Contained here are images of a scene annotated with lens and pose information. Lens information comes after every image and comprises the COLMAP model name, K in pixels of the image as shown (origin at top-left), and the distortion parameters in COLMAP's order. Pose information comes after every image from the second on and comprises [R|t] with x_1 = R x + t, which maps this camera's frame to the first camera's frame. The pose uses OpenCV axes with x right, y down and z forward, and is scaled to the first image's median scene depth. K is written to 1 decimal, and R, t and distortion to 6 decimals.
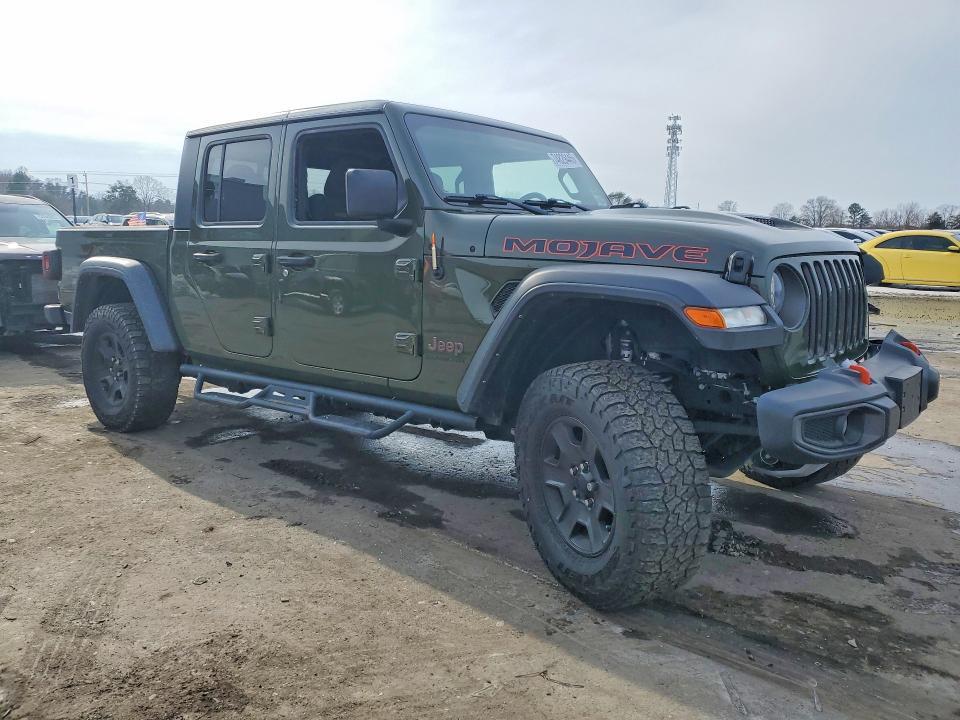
lens RADIAL K [[756.9, 0, 480.0], [0, 756.9, 360.0], [0, 0, 1]] dist [0.032877, -0.000006]
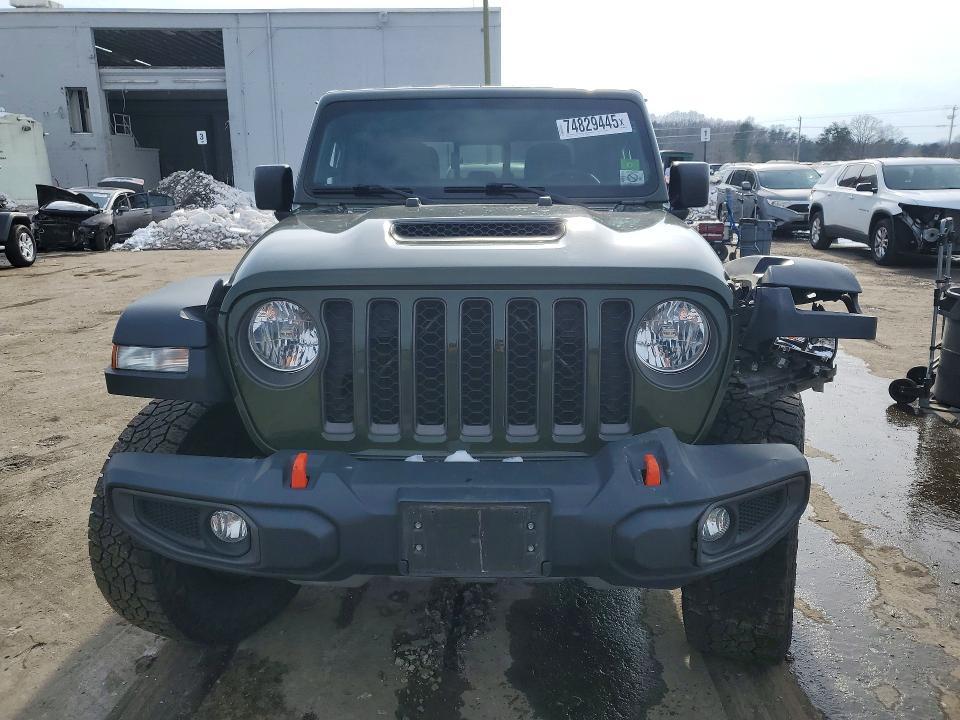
lens RADIAL K [[756.9, 0, 480.0], [0, 756.9, 360.0], [0, 0, 1]] dist [0.032877, -0.000006]
pose [[0.620063, 0.171590, -0.765558, 1.143871], [-0.114086, 0.985138, 0.128403, -0.197116], [0.776213, 0.007722, 0.630424, 0.701475]]
